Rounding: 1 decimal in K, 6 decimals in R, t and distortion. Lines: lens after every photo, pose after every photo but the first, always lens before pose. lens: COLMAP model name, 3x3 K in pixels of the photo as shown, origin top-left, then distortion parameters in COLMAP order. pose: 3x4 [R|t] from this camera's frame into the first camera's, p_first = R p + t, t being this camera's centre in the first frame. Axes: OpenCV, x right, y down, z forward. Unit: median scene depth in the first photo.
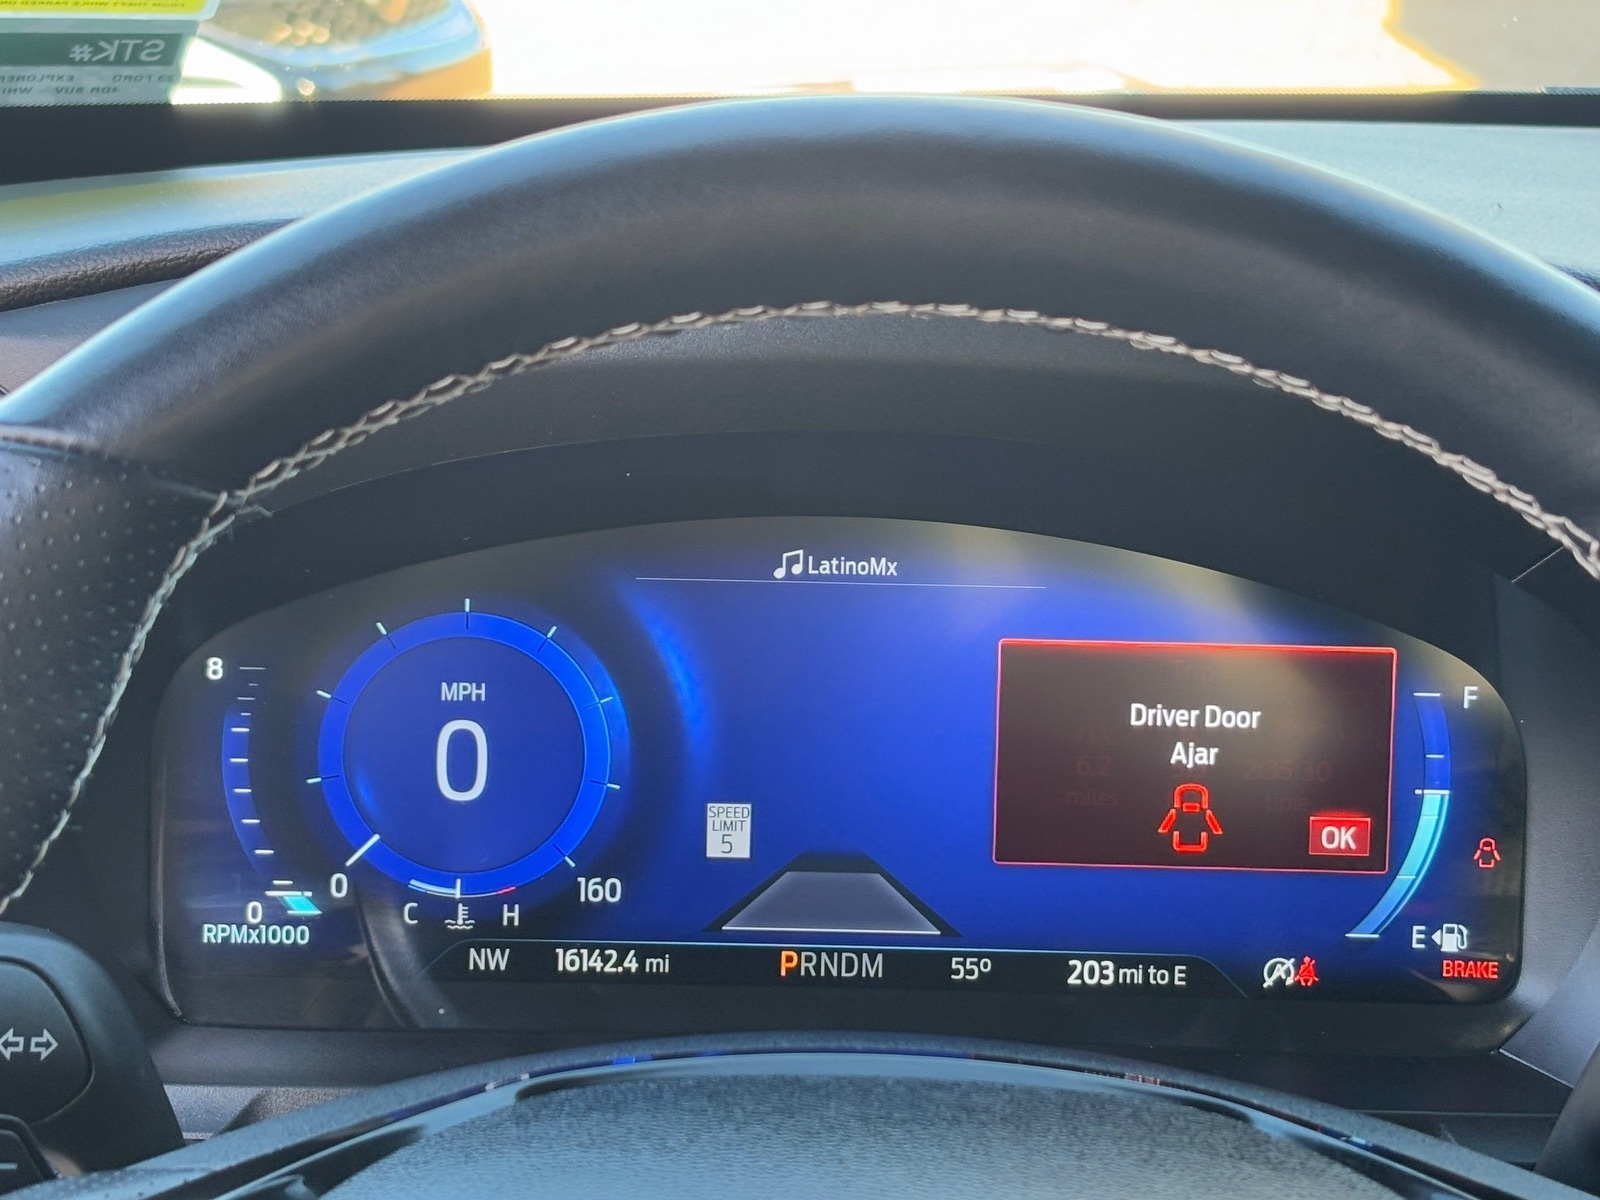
lens RADIAL K [[3435.4, 0, 761.0], [0, 3435.4, 594.4], [0, 0, 1]] dist [0.176073, 0.000000]
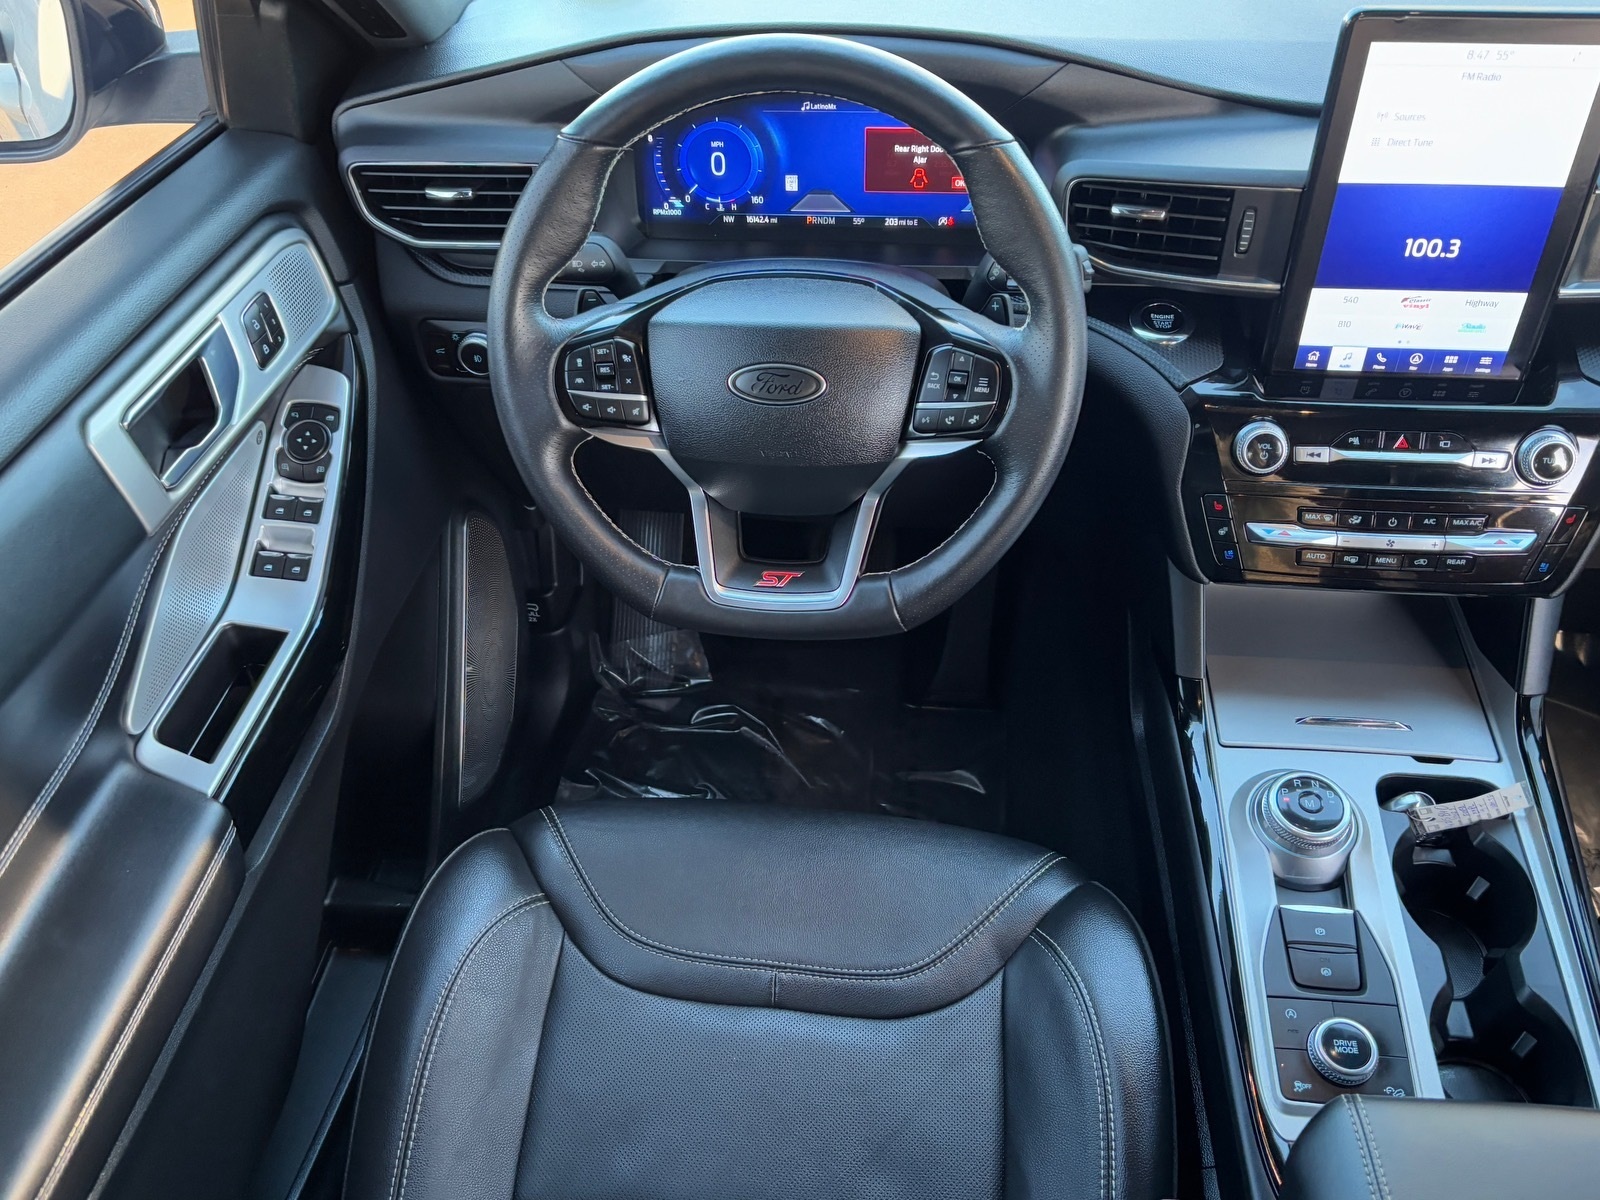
lens RADIAL K [[1316.5, 0, 789.8], [0, 1316.5, 609.7], [0, 0, 1]] dist [0.033566, -0.034847]
pose [[0.991773, 0.032636, -0.123776, 0.176799], [0.029859, 0.881296, 0.471621, -0.192897], [0.124475, -0.471437, 0.873071, -0.436251]]
